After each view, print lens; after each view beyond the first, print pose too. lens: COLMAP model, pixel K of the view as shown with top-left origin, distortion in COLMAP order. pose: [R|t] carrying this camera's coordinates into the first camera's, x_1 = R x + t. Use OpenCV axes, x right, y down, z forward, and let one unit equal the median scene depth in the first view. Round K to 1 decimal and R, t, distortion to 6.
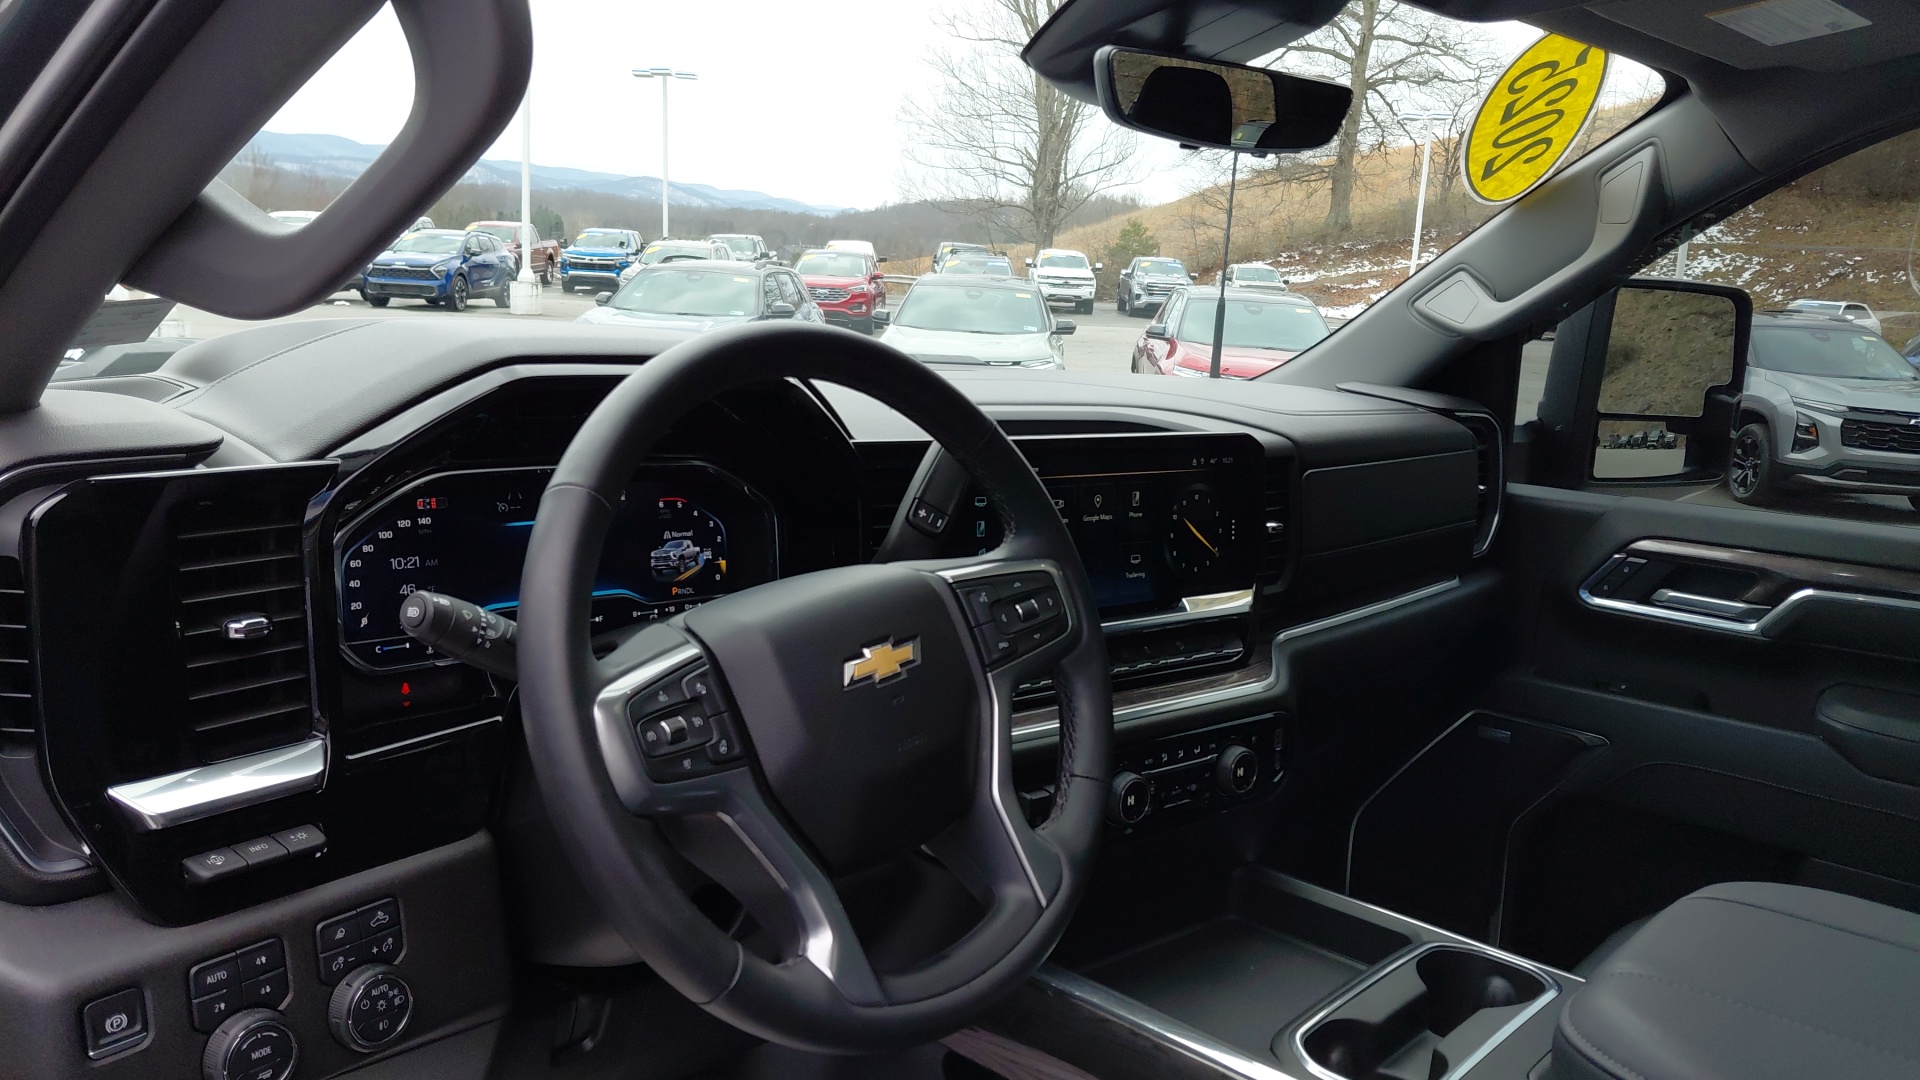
lens RADIAL K [[1436.2, 0, 994.1], [0, 1436.2, 526.8], [0, 0, 1]] dist [0.046054, -0.000775]
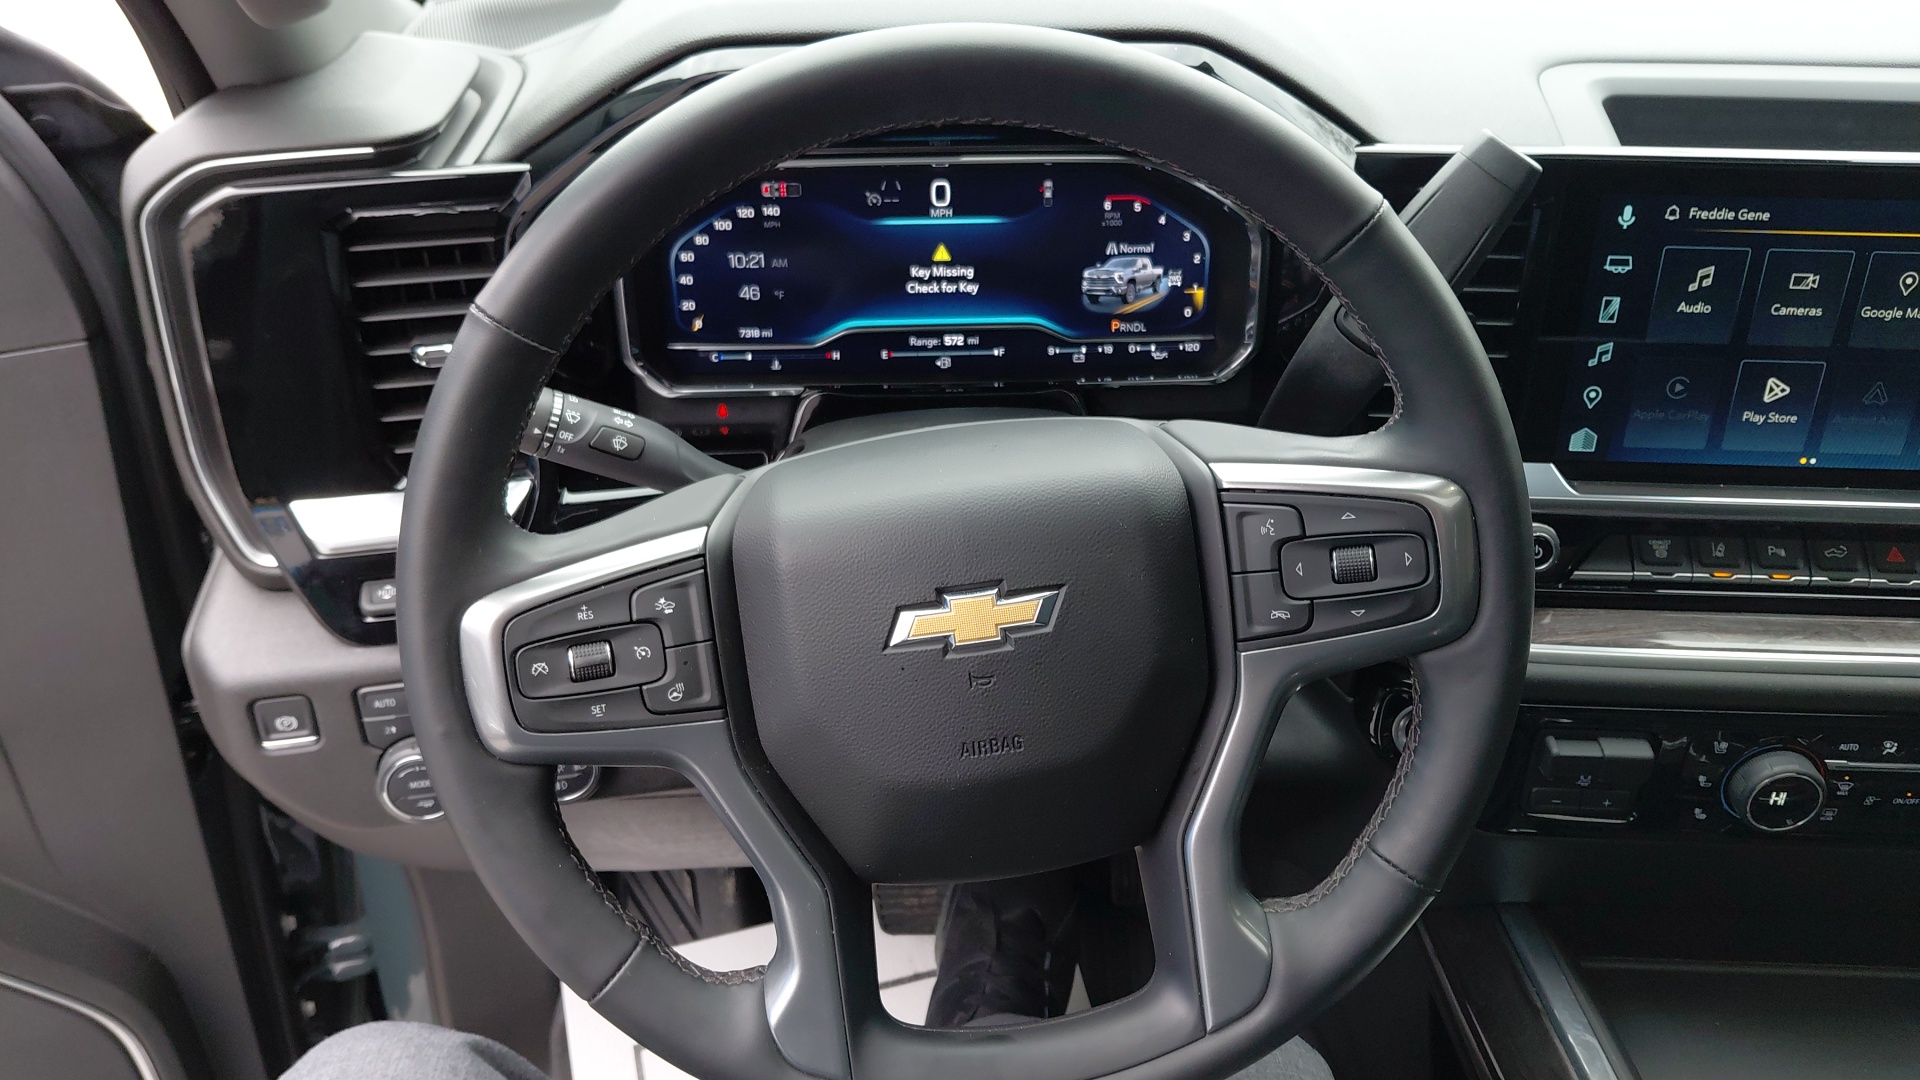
lens RADIAL K [[1419.3, 0, 959.6], [0, 1419.3, 537.6], [0, 0, 1]] dist [0.119679, -0.207852]
pose [[0.711421, 0.309645, -0.630873, 0.217914], [-0.064058, 0.922534, 0.380561, -0.128088], [0.699840, -0.230327, 0.676146, 0.413120]]
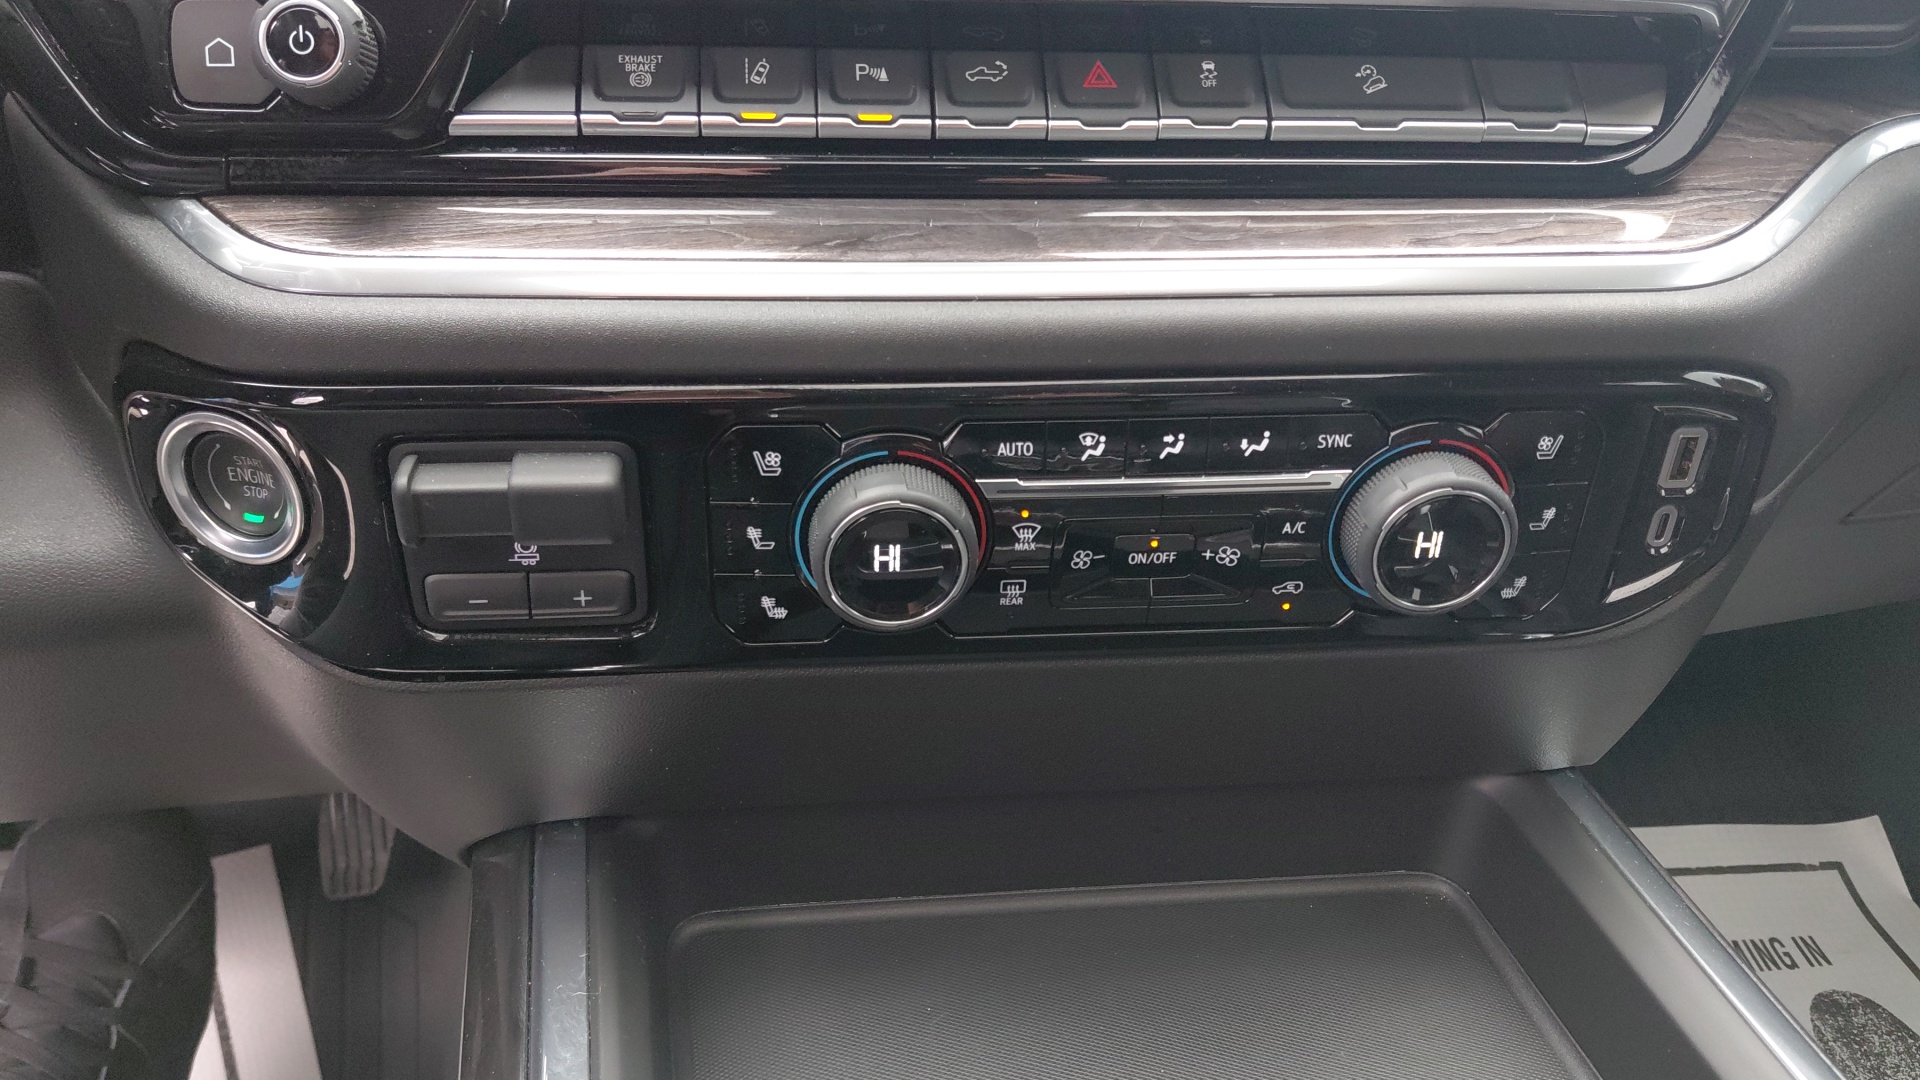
lens RADIAL K [[1441.1, 0, 955.2], [0, 1441.1, 520.8], [0, 0, 1]] dist [0.088282, -0.177076]
pose [[0.817715, 0.272725, -0.506916, 0.282986], [-0.078994, 0.925473, 0.370486, 0.075826], [0.570177, -0.262909, 0.778317, 0.845055]]
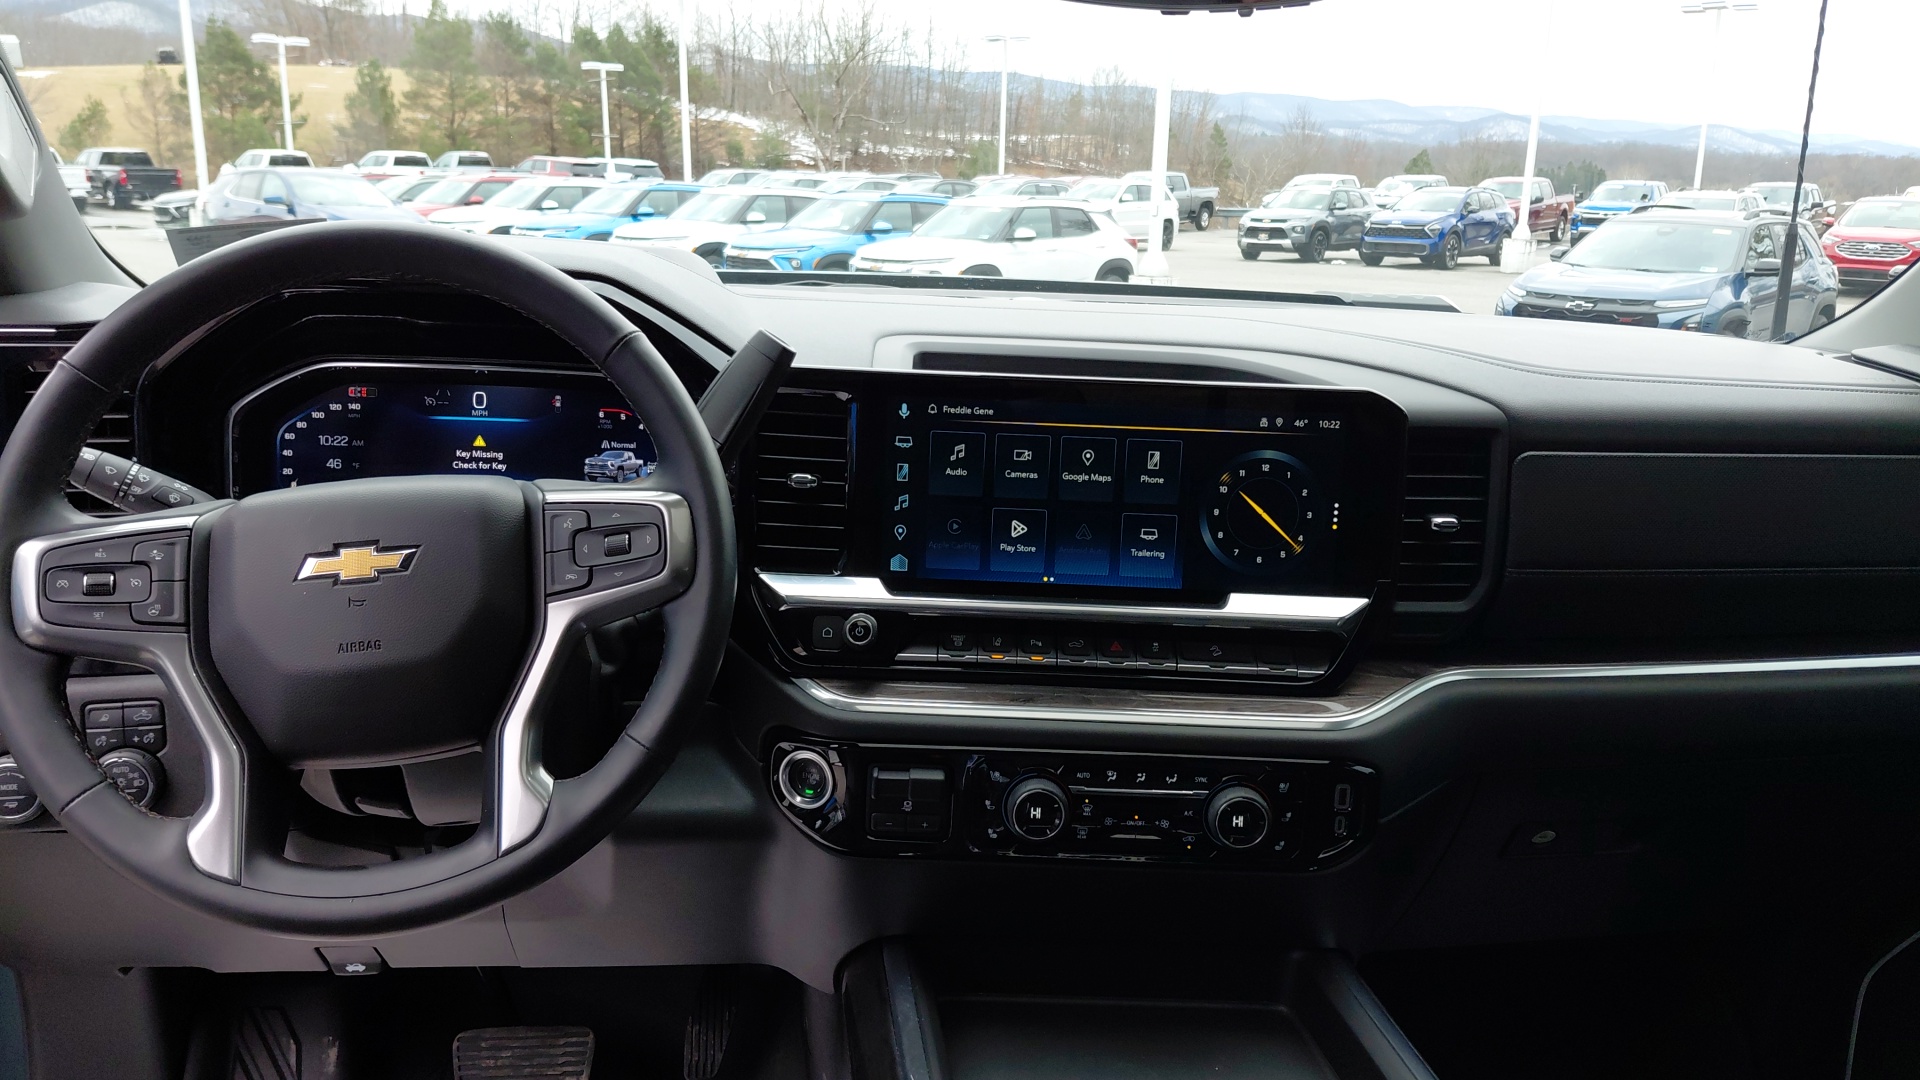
lens RADIAL K [[1441.1, 0, 955.2], [0, 1441.1, 520.8], [0, 0, 1]] dist [0.088282, -0.177076]
pose [[0.766800, 0.114479, -0.631595, 0.624176], [-0.100491, 0.993244, 0.058026, -0.025213], [0.633970, 0.018975, 0.773124, 0.345345]]
